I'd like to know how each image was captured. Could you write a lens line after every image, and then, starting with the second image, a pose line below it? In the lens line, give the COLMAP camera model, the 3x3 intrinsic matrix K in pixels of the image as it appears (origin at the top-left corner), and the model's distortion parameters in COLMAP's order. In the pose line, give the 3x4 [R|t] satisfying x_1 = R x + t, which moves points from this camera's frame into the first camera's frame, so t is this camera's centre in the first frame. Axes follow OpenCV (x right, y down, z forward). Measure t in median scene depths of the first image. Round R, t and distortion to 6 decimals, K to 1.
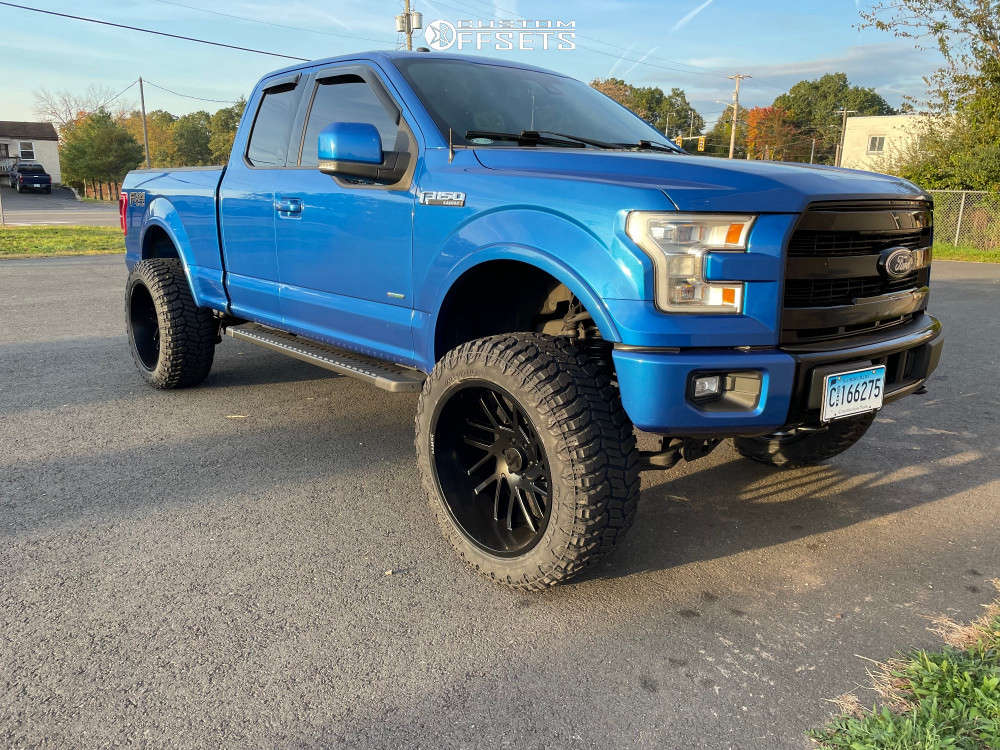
lens RADIAL K [[694.8, 0, 500.0], [0, 694.8, 375.0], [0, 0, 1]] dist [0.049102, -0.000443]
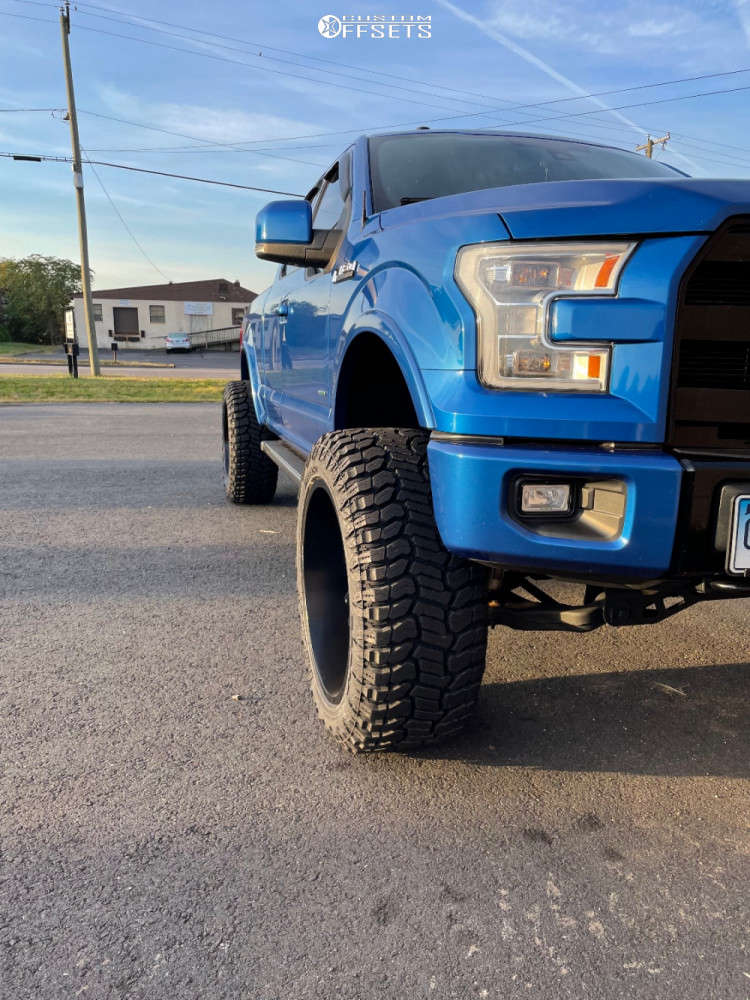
lens RADIAL K [[716.3, 0, 375.0], [0, 716.3, 500.0], [0, 0, 1]] dist [0.042862, -0.001594]
pose [[0.908886, 0.088071, -0.407639, 0.425345], [-0.106568, 0.994043, -0.022843, 0.050569], [0.403198, 0.064203, 0.912858, 0.292815]]
